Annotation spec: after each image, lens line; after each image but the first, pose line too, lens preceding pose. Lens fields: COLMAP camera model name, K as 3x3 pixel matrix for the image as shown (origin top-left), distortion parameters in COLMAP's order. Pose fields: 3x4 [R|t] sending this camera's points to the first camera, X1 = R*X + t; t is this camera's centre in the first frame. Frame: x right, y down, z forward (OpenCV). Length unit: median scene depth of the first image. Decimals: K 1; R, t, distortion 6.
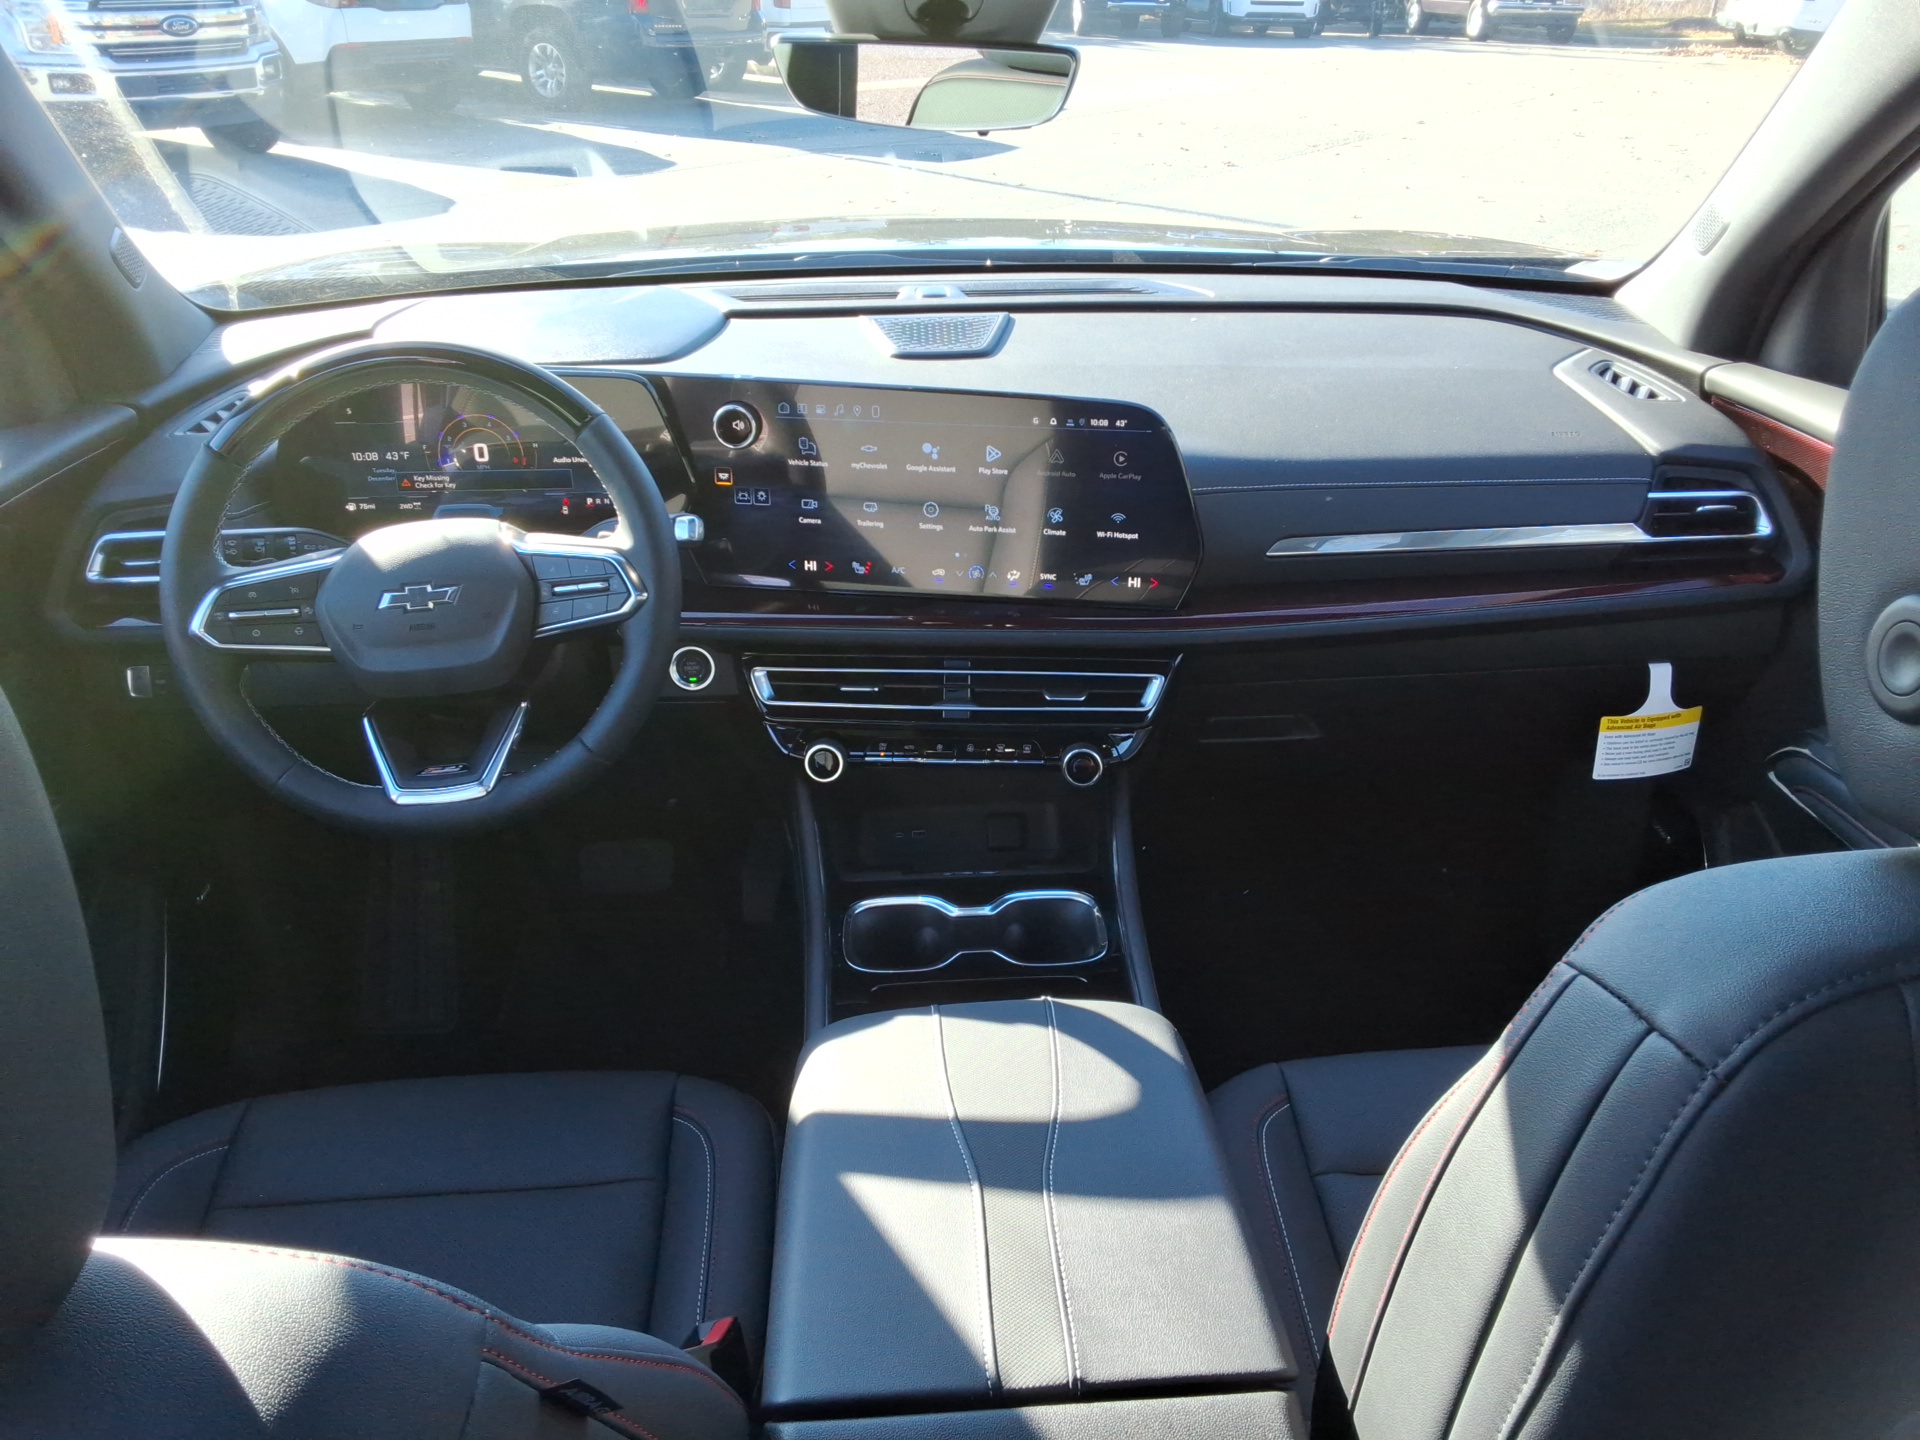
lens RADIAL K [[1526.2, 0, 981.5], [0, 1526.2, 702.2], [0, 0, 1]] dist [0.128213, -0.203699]
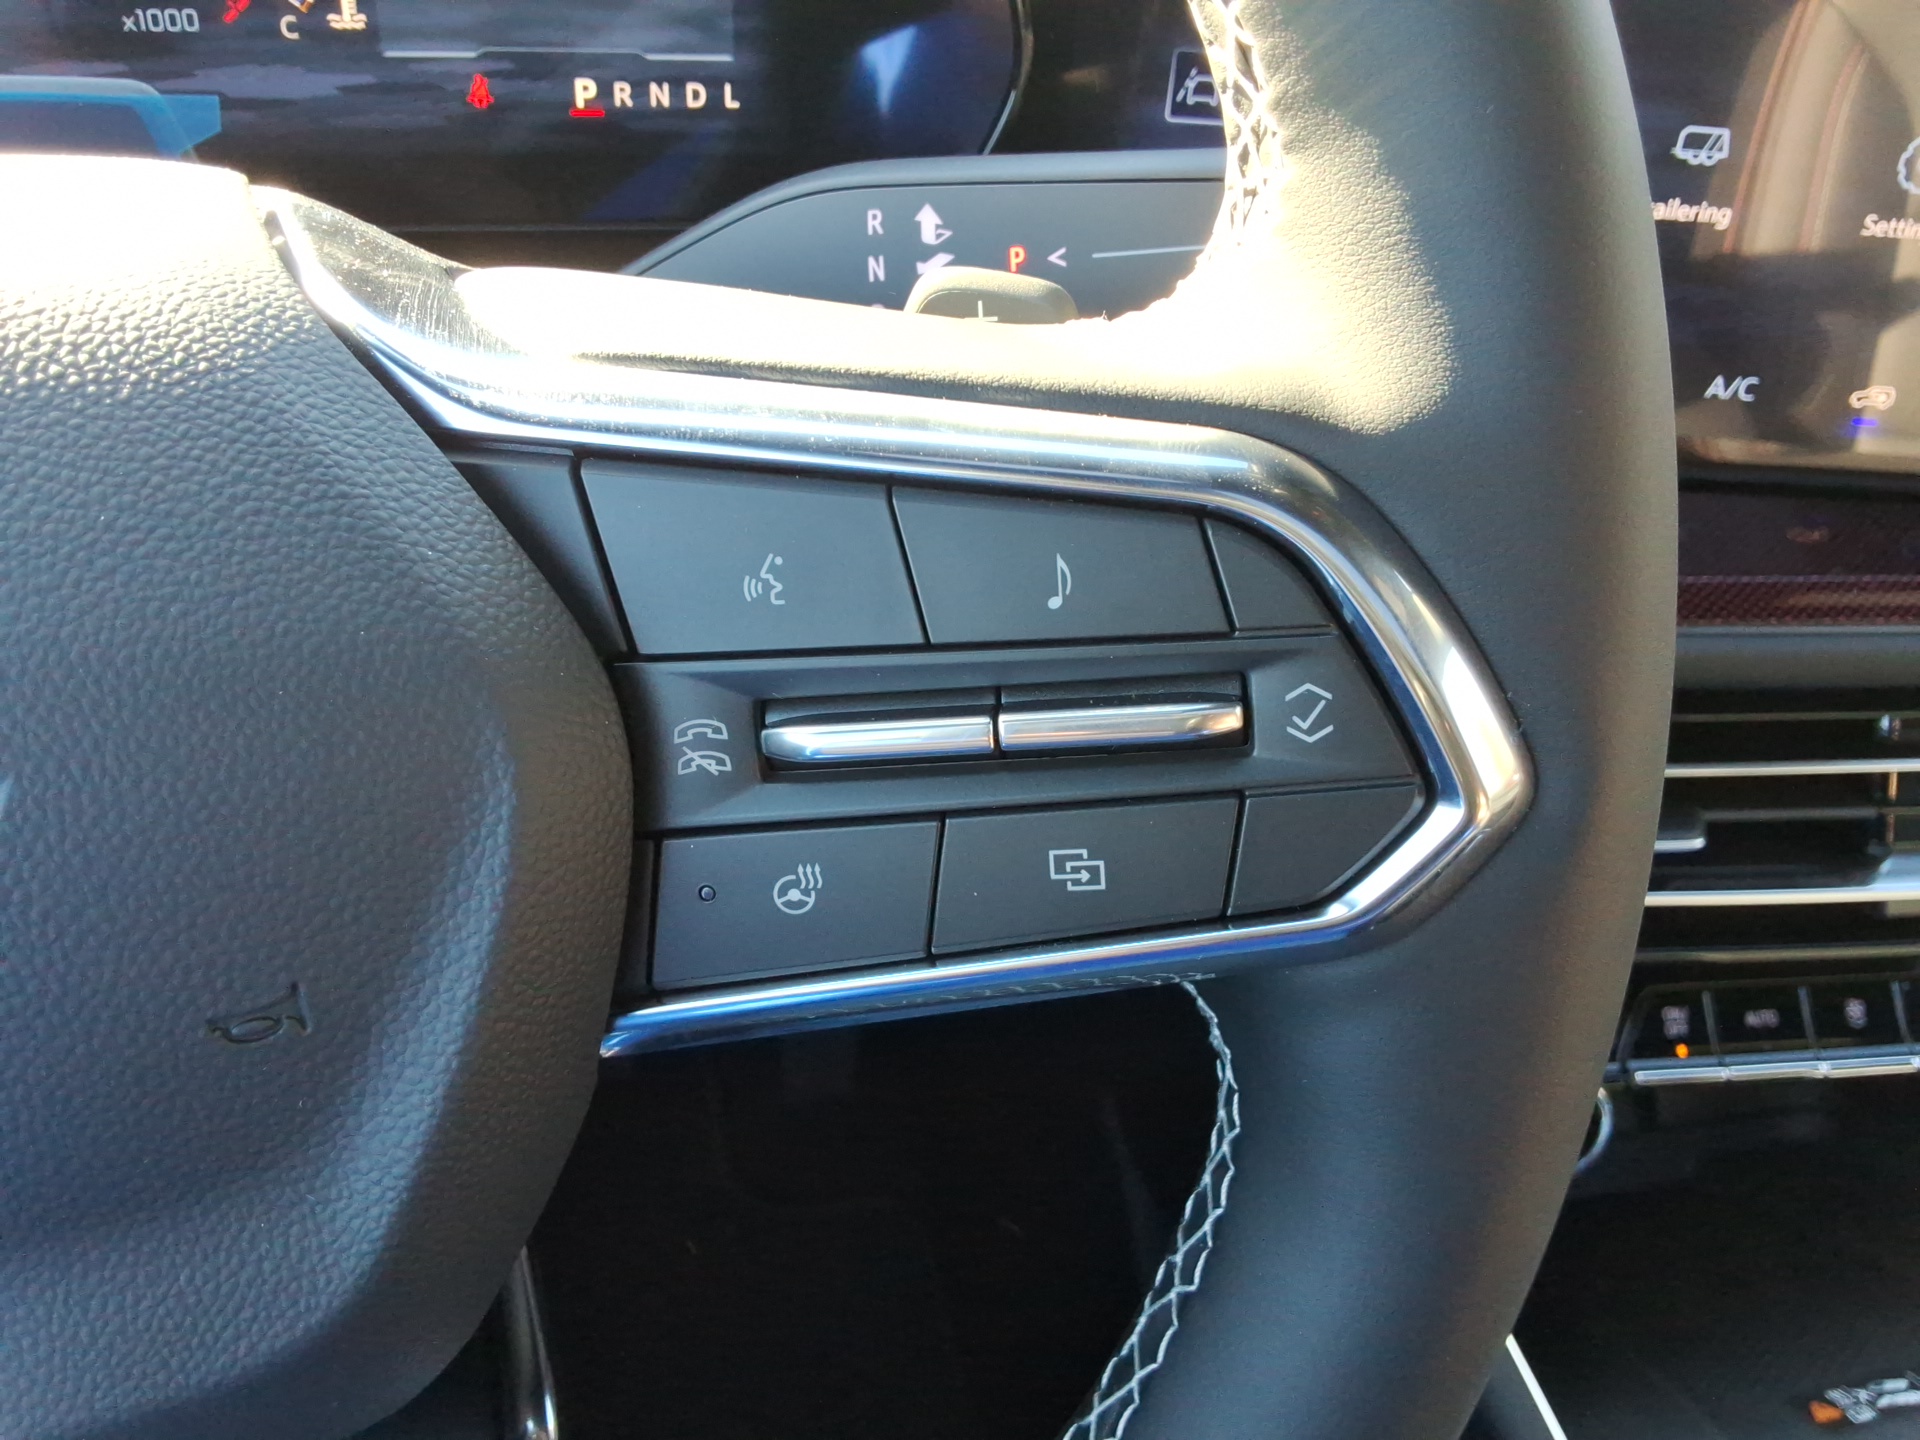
lens RADIAL K [[1526.2, 0, 981.5], [0, 1526.2, 702.2], [0, 0, 1]] dist [0.128213, -0.203699]
pose [[0.981238, -0.040943, 0.188401, -0.250022], [0.004093, 0.981395, 0.191957, -0.088150], [-0.192755, -0.187584, 0.963150, 0.768808]]
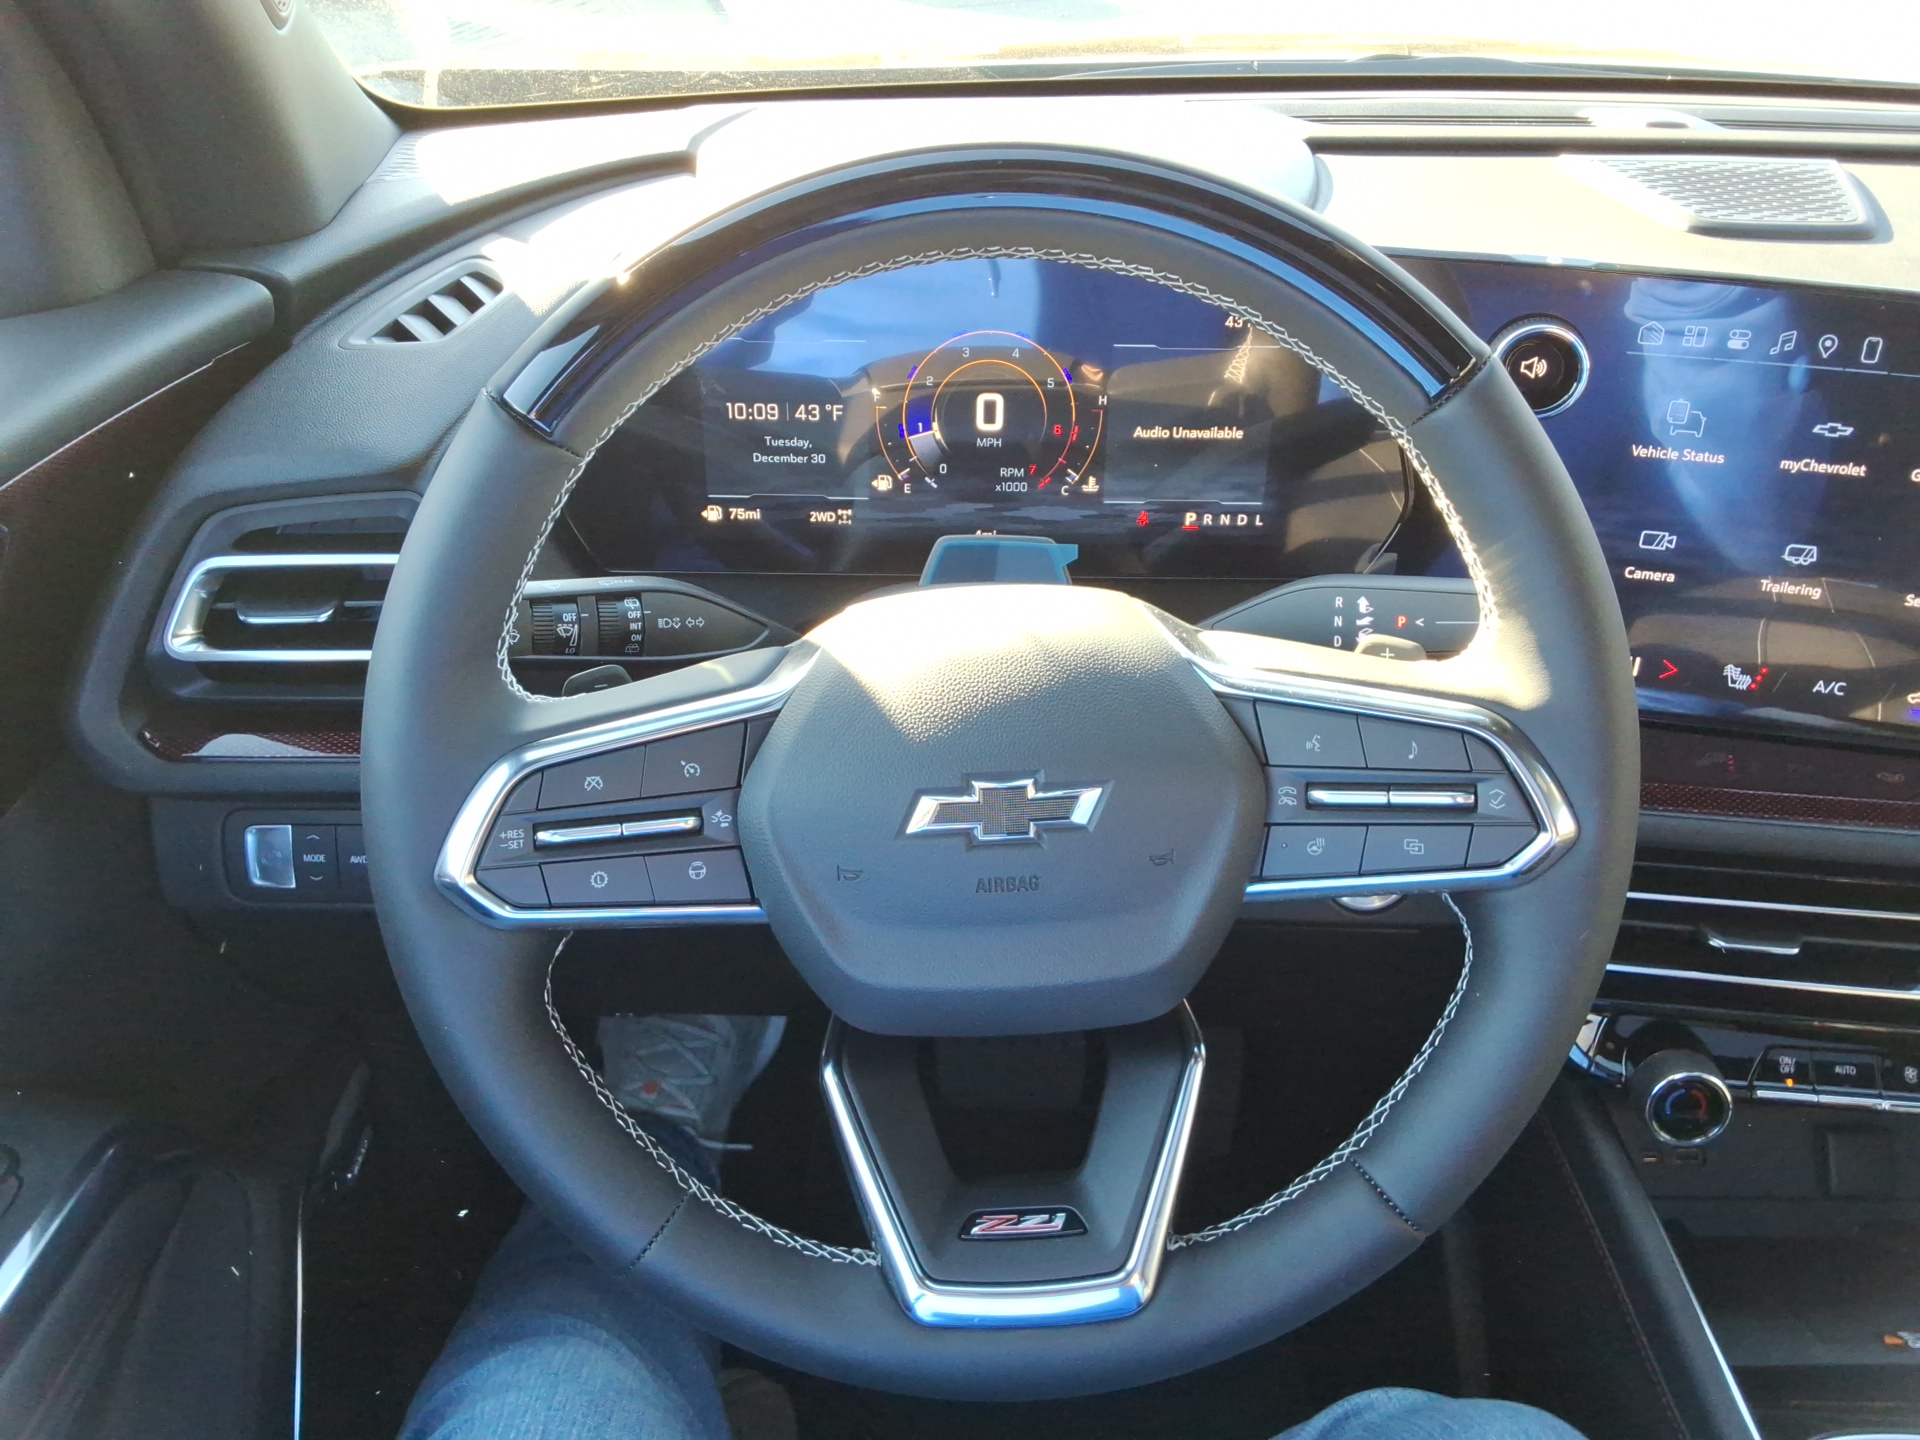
lens RADIAL K [[1546.2, 0, 980.7], [0, 1546.2, 696.4], [0, 0, 1]] dist [0.122155, -0.183065]
pose [[0.998407, 0.049268, -0.027504, -0.311317], [-0.047515, 0.997001, 0.061092, -0.104283], [0.030431, -0.059688, 0.997753, 0.523819]]
